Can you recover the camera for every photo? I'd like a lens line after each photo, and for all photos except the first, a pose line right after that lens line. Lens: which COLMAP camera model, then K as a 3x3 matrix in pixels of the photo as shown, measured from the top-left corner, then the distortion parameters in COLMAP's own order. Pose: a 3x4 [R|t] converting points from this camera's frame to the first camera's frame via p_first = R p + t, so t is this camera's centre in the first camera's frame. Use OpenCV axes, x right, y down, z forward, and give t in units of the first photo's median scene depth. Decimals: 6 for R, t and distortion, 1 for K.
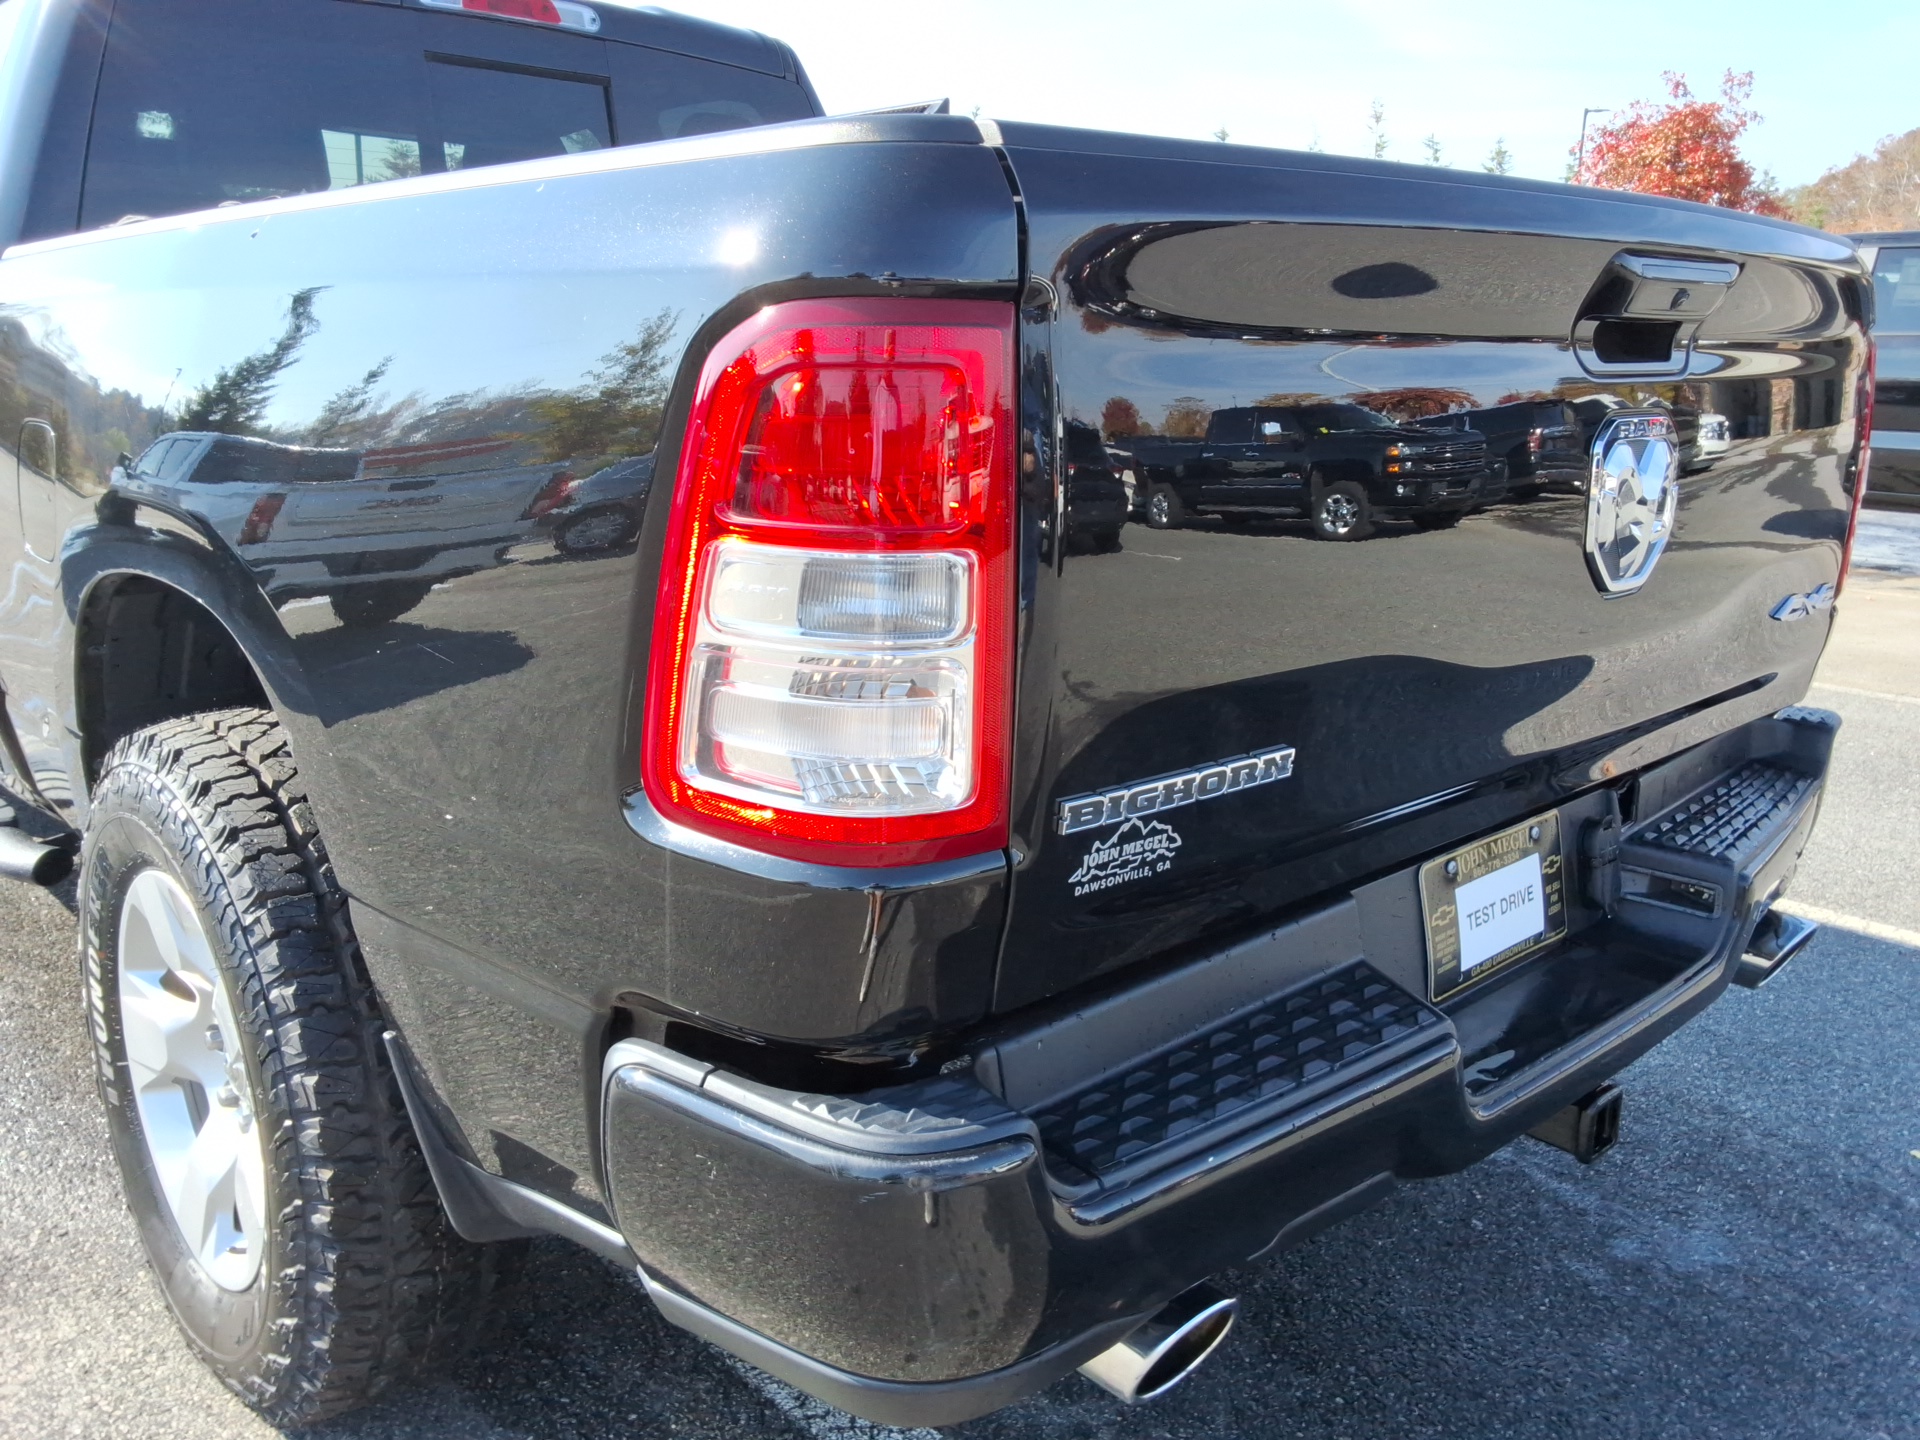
lens RADIAL K [[1531.5, 0, 961.1], [0, 1531.5, 702.2], [0, 0, 1]] dist [0.121150, -0.188038]
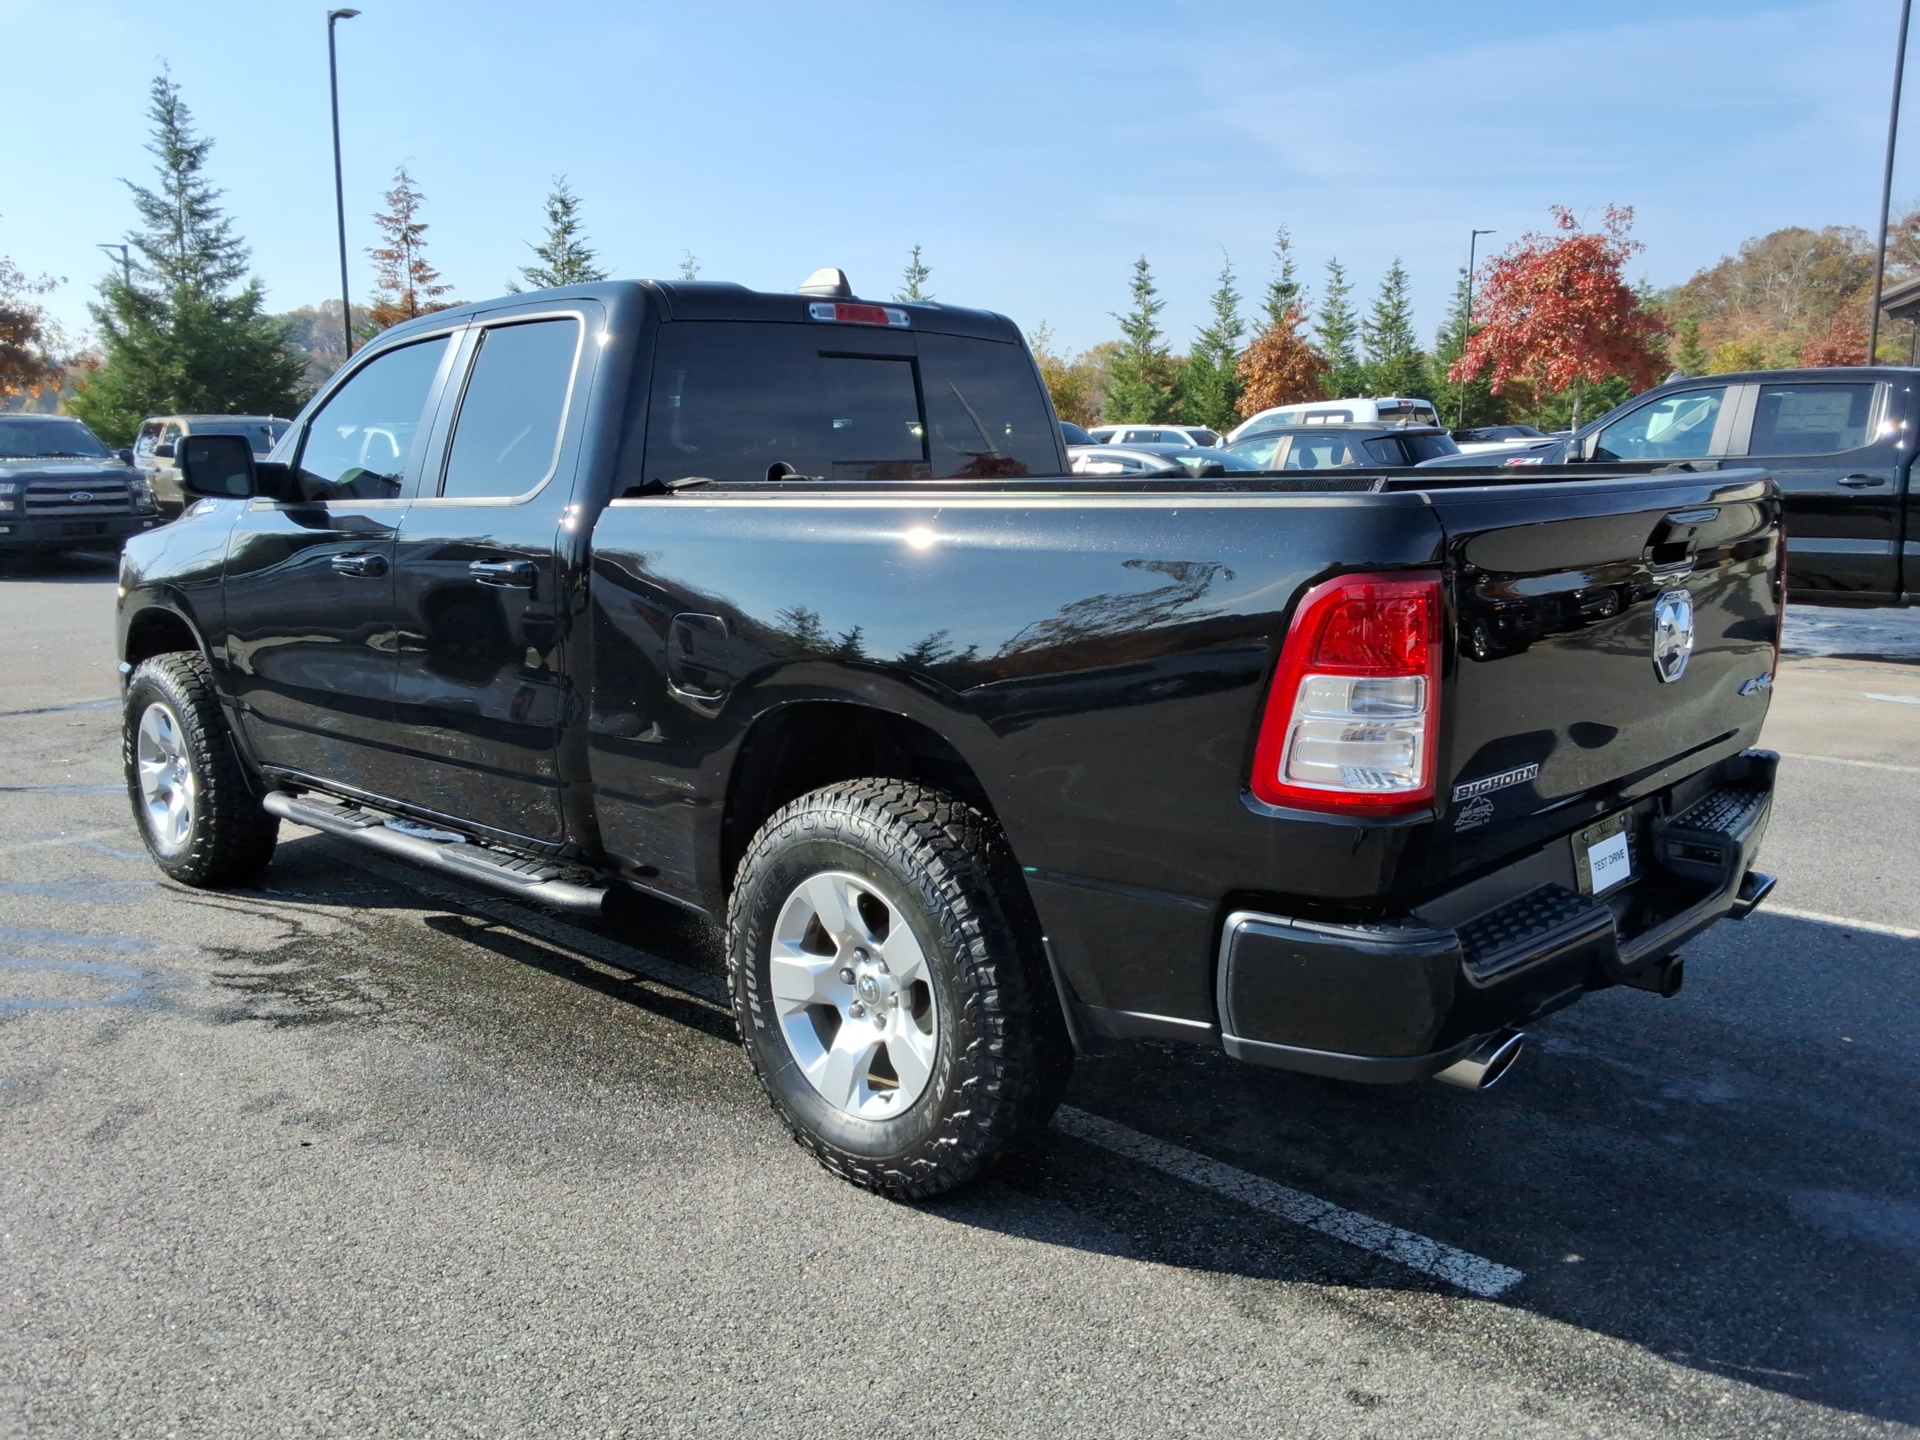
lens RADIAL K [[1526.0, 0, 969.8], [0, 1526.0, 709.8], [0, 0, 1]] dist [0.118846, -0.195068]
pose [[0.997949, -0.035434, 0.053314, -0.480333], [0.038753, 0.997288, -0.062566, 0.043125], [-0.050952, 0.064504, 0.996616, -0.757432]]
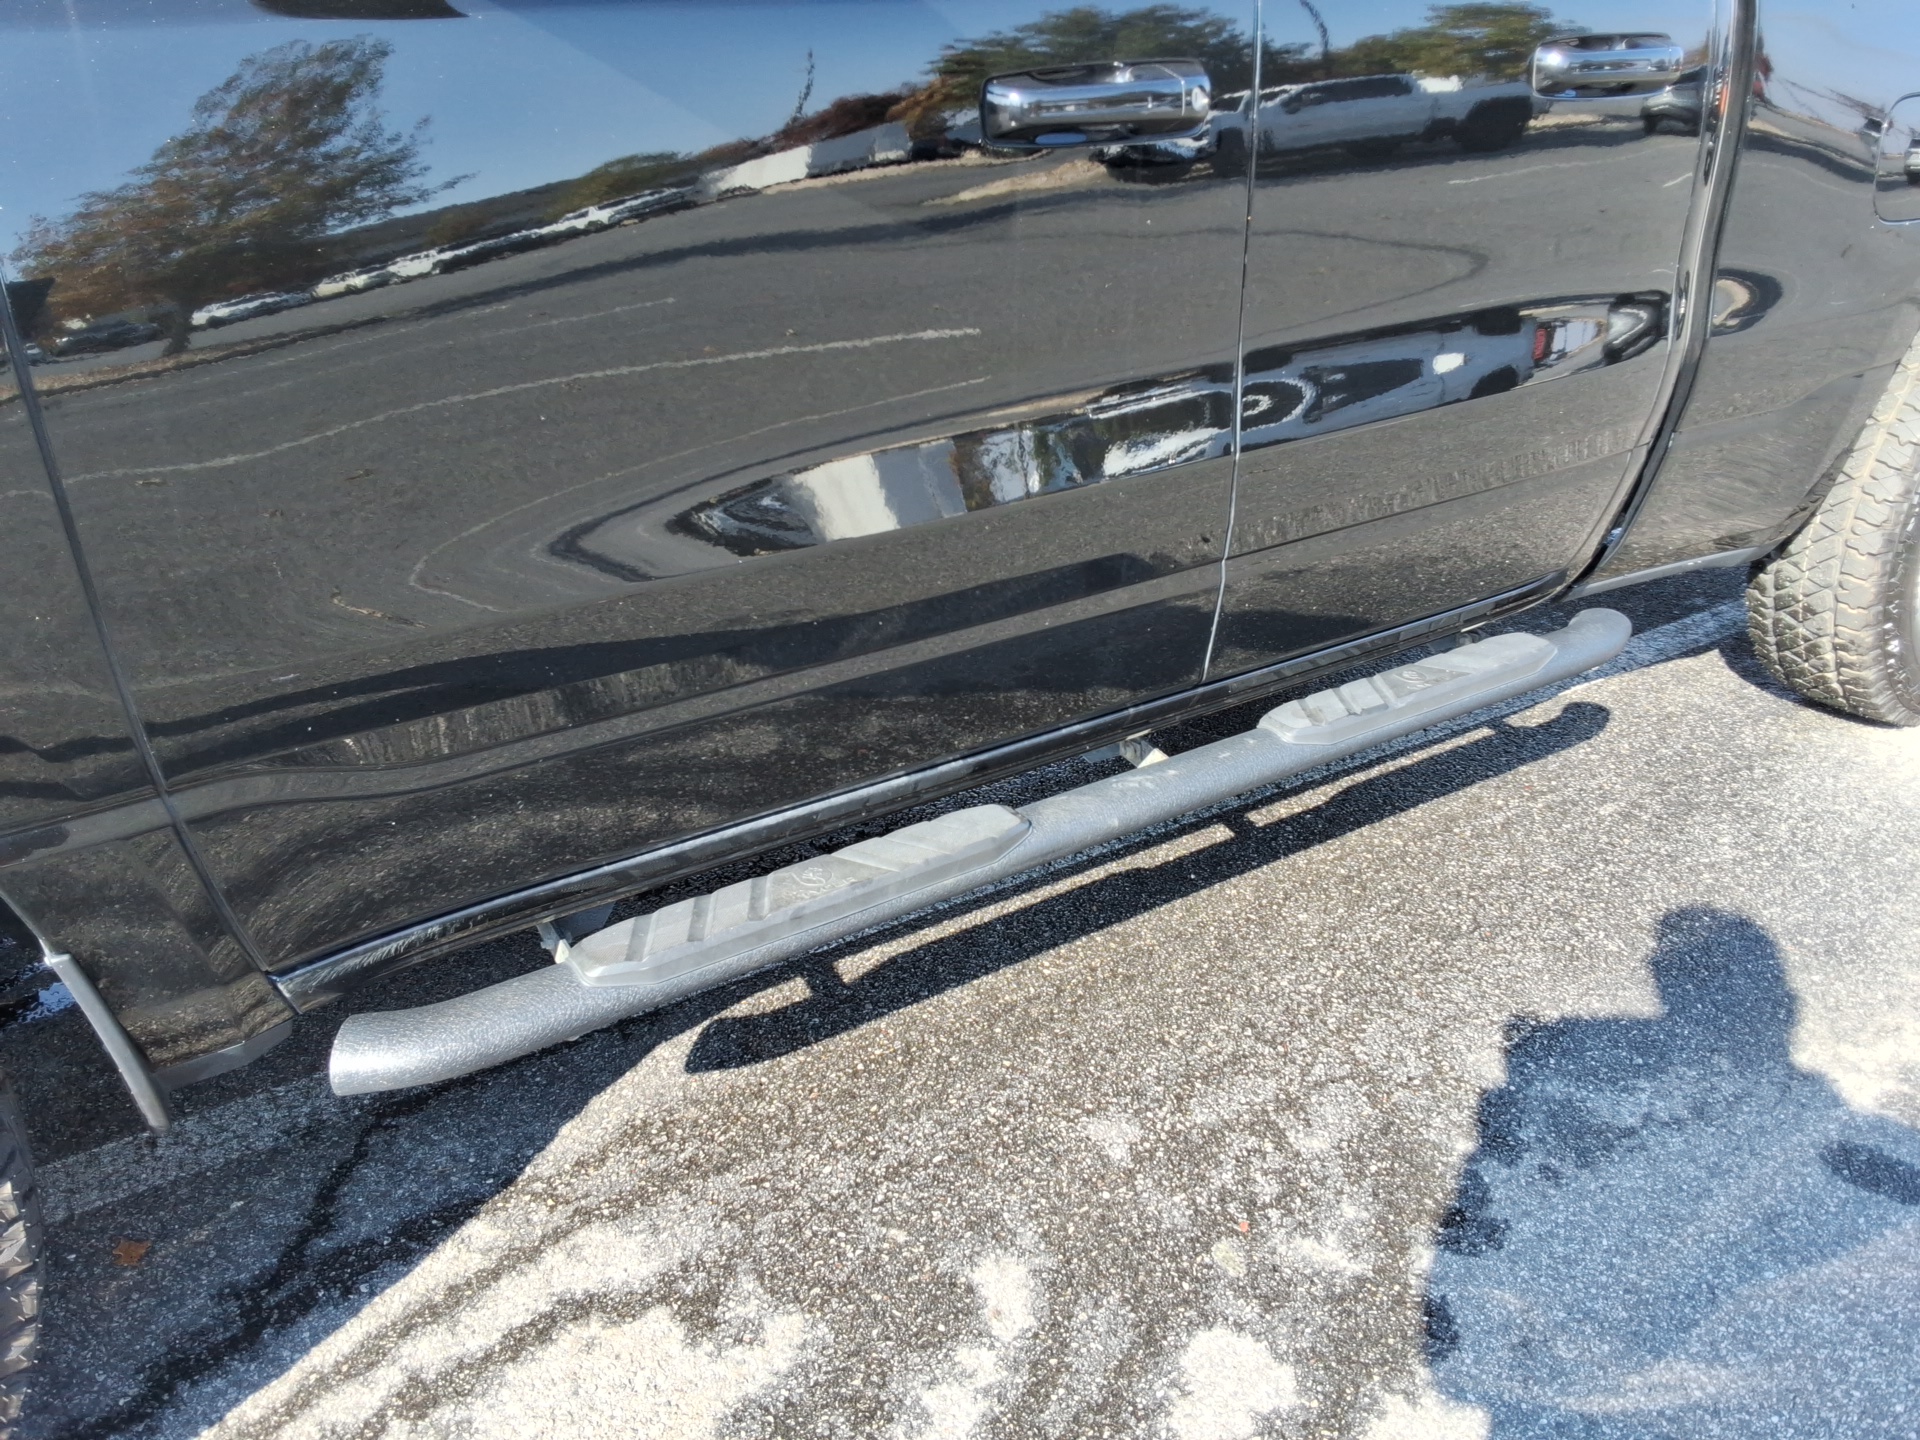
lens RADIAL K [[1526.0, 0, 969.8], [0, 1526.0, 709.8], [0, 0, 1]] dist [0.118846, -0.195068]
pose [[0.159027, -0.421174, 0.892929, -2.437614], [0.222070, 0.896522, 0.383319, -0.481579], [-0.961975, 0.137334, 0.236102, 1.966709]]
